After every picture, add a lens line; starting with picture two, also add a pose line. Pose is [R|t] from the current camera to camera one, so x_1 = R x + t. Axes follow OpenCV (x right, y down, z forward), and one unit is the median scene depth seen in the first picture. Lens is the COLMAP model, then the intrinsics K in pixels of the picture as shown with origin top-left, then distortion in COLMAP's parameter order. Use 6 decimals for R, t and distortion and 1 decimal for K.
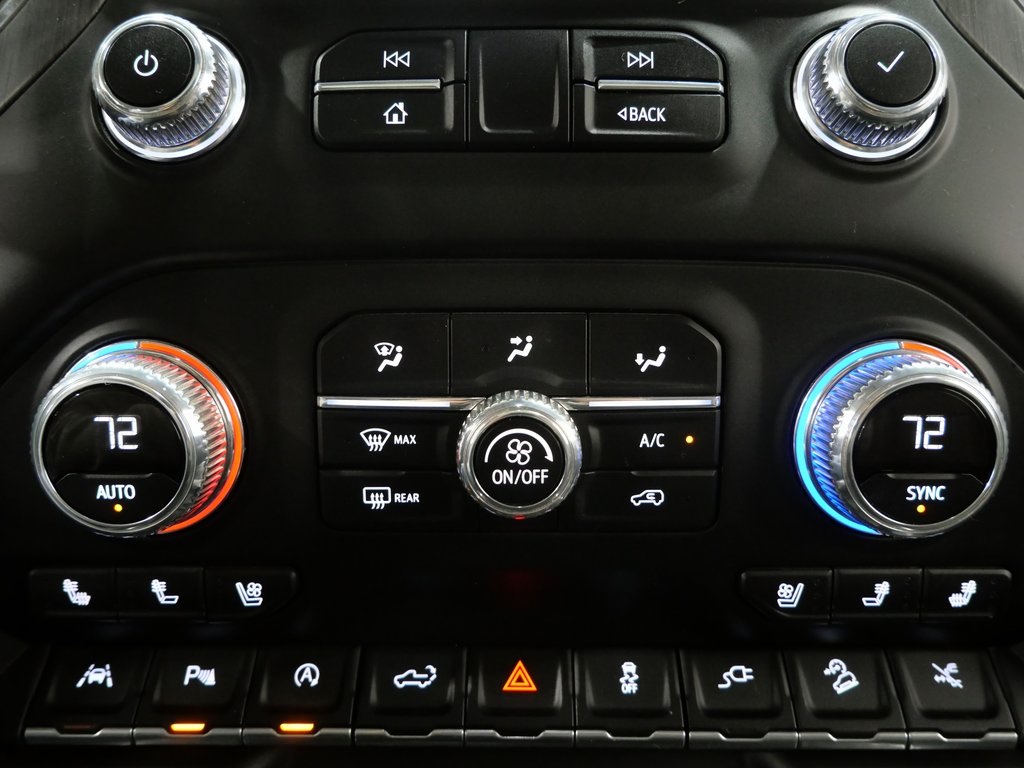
lens RADIAL K [[828.8, 0, 516.5], [0, 828.8, 382.5], [0, 0, 1]] dist [-0.018717, 0.004481]
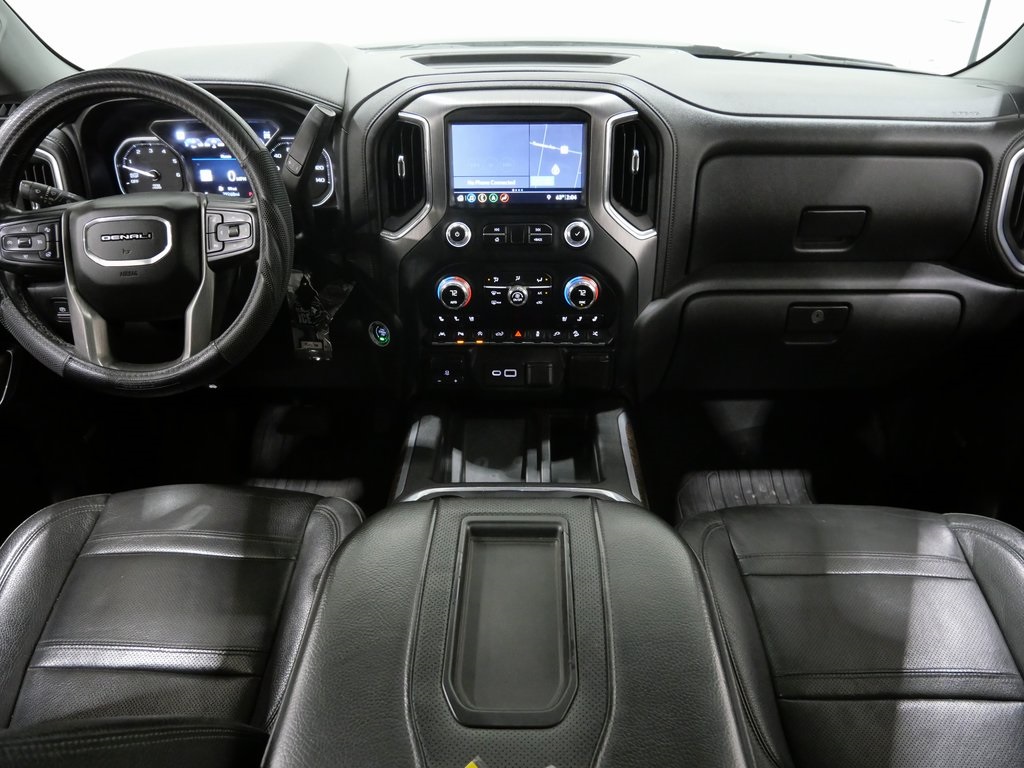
lens RADIAL K [[781.4, 0, 511.5], [0, 781.4, 386.0], [0, 0, 1]] dist [-0.030470, 0.018312]
pose [[0.999741, 0.002060, -0.022683, 0.087410], [0.004427, 0.959332, 0.282244, -0.880241], [0.022342, -0.282272, 0.959074, -4.608787]]
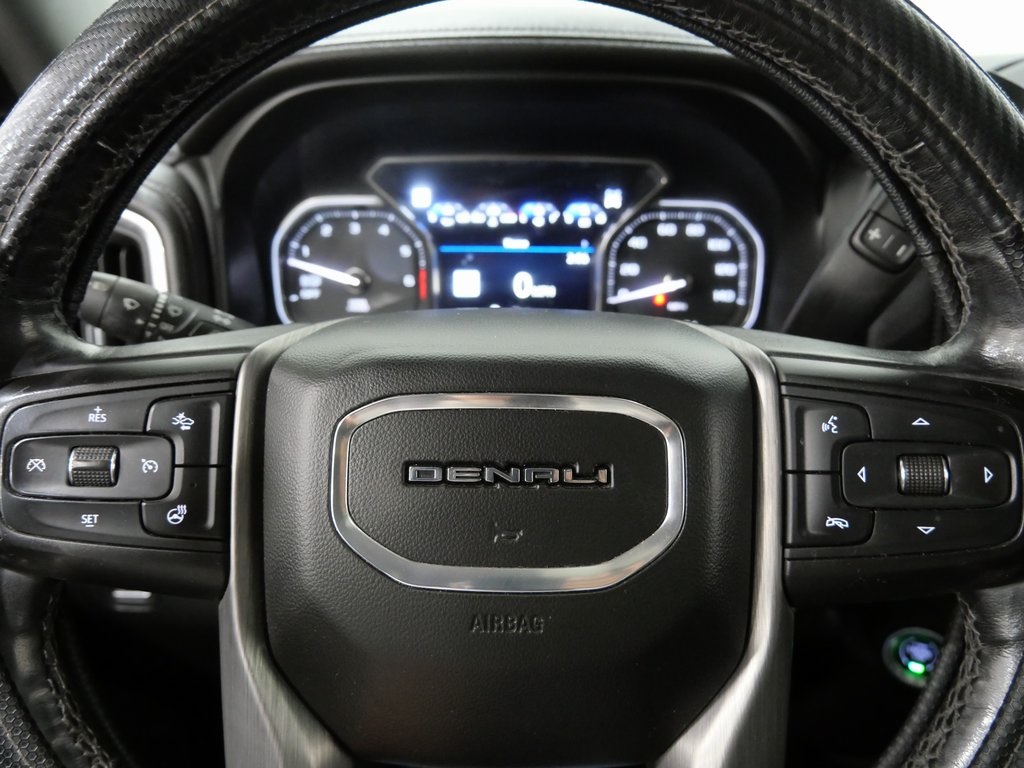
lens RADIAL K [[781.4, 0, 507.5], [0, 781.4, 390.9], [0, 0, 1]] dist [-0.030470, 0.018312]
pose [[0.999941, 0.004070, -0.010068, -2.338088], [-0.002924, 0.993783, 0.111295, -0.679951], [0.010458, -0.111259, 0.993736, -1.095296]]
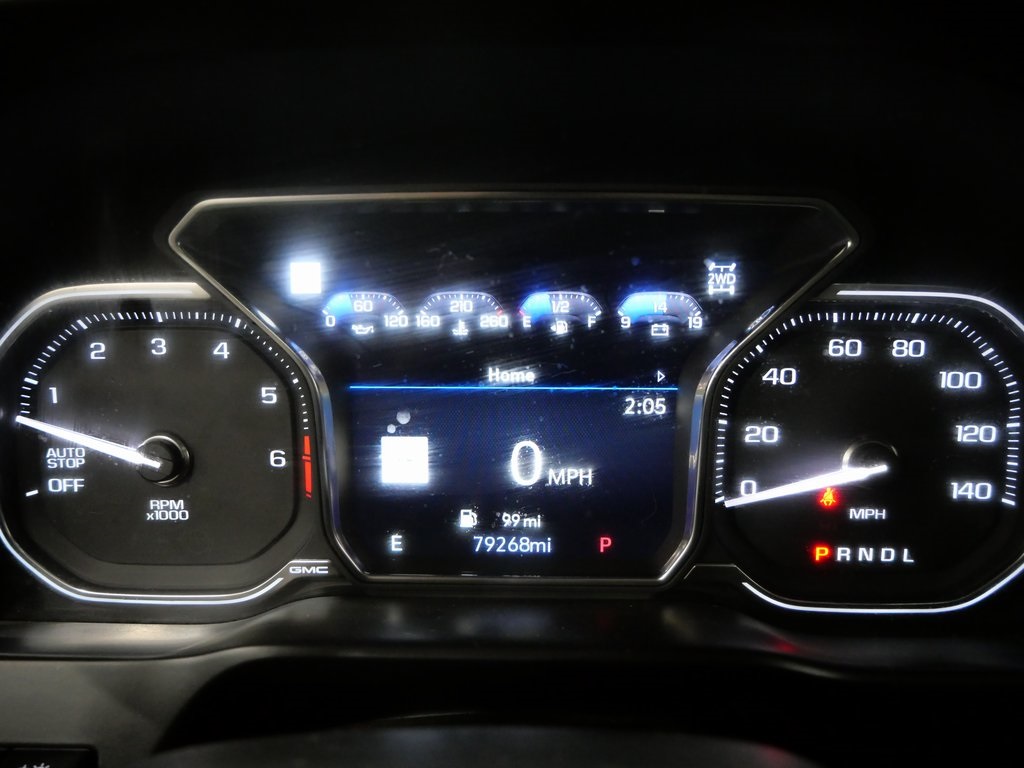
lens RADIAL K [[931.1, 0, 514.5], [0, 931.1, 378.5], [0, 0, 1]] dist [-0.008048, -0.004168]
pose [[0.999712, 0.000605, -0.023974, -2.294688], [0.000233, 0.999389, 0.034954, -0.948300], [0.023981, -0.034949, 0.999101, 0.236707]]
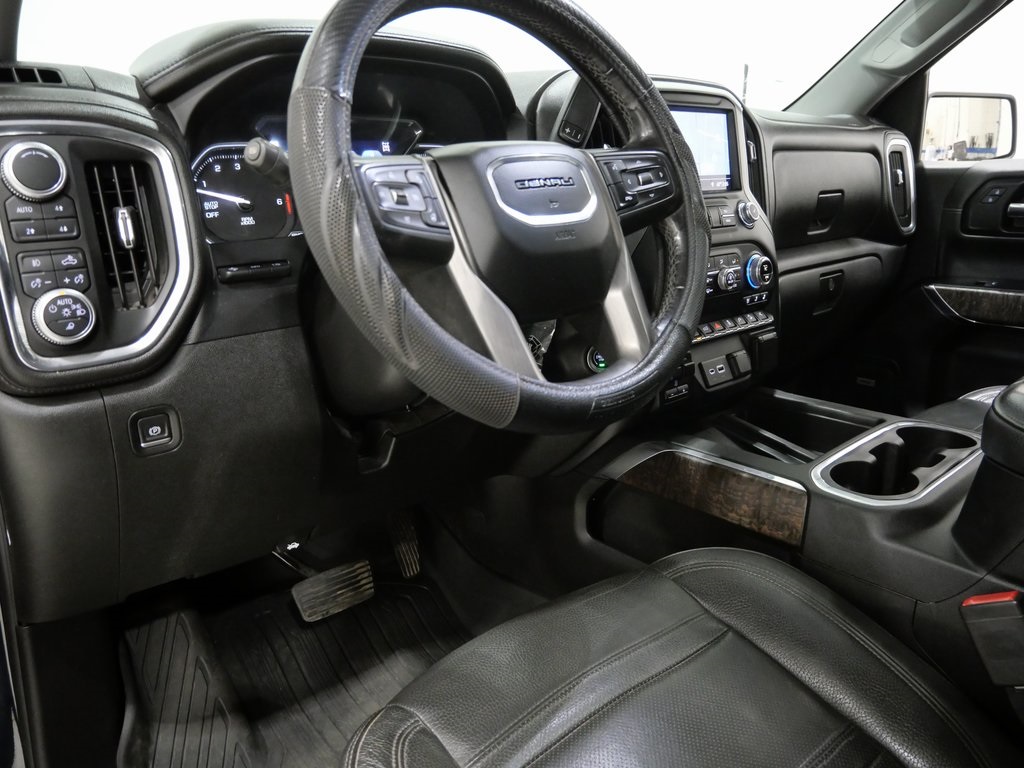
lens RADIAL K [[736.1, 0, 509.6], [0, 736.1, 380.2], [0, 0, 1]] dist [-0.031310, -0.000413]
pose [[0.749686, -0.196008, 0.632102, -4.453491], [0.184135, 0.979197, 0.085250, 0.060263], [-0.635662, 0.052481, 0.770182, -1.942141]]
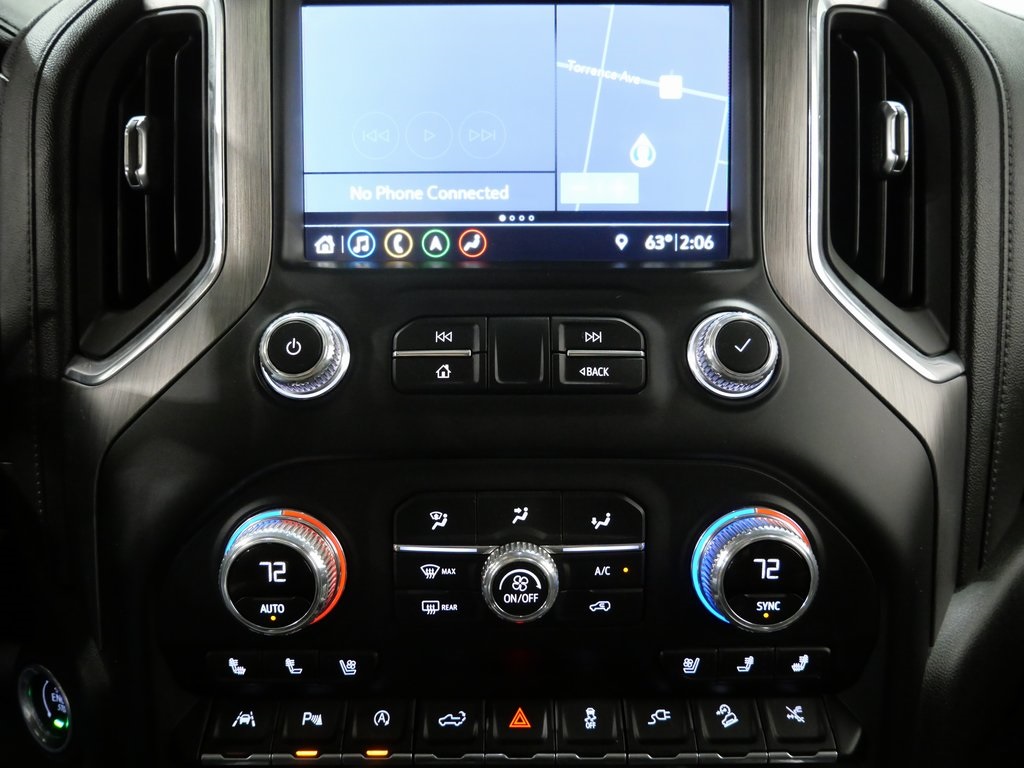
lens RADIAL K [[736.1, 0, 513.8], [0, 736.1, 383.8], [0, 0, 1]] dist [-0.031310, -0.000413]
pose [[0.999924, -0.002924, 0.011970, -0.024315], [0.003505, 0.998802, -0.048812, -0.223621], [-0.011813, 0.048851, 0.998736, -0.438771]]
